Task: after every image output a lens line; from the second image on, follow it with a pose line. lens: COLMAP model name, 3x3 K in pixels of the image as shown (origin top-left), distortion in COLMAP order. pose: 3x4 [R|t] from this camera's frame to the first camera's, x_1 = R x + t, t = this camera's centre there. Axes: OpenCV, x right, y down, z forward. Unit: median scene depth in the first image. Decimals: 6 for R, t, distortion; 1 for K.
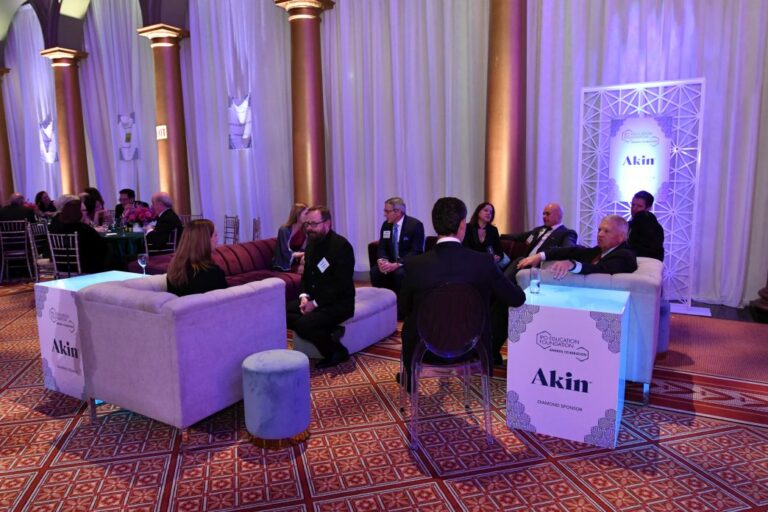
lens RADIAL K [[543.1, 0, 382.0], [0, 543.1, 253.1], [0, 0, 1]] dist [0.006535, 0.001485]
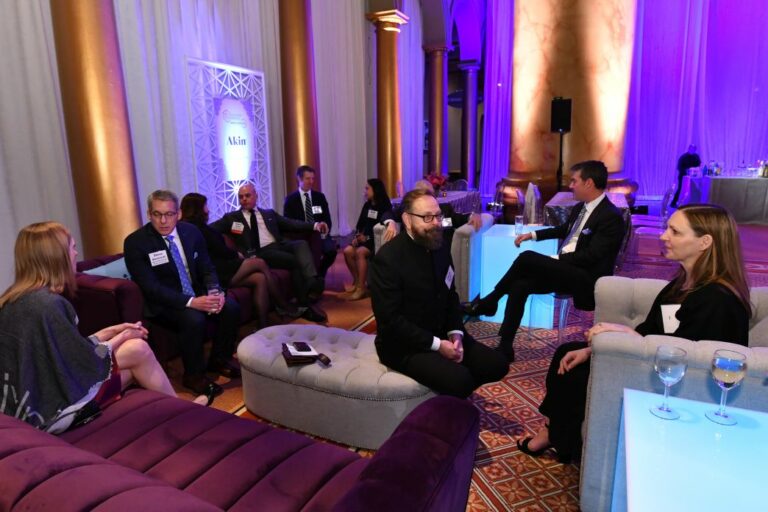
lens RADIAL K [[473.1, 0, 386.3], [0, 473.1, 251.3], [0, 0, 1]] dist [-0.009573, 0.013433]
pose [[-0.044501, -0.197423, 0.979308, -0.491555], [0.167314, 0.964960, 0.202133, -0.102017], [-0.984899, 0.172848, -0.009910, 0.776404]]
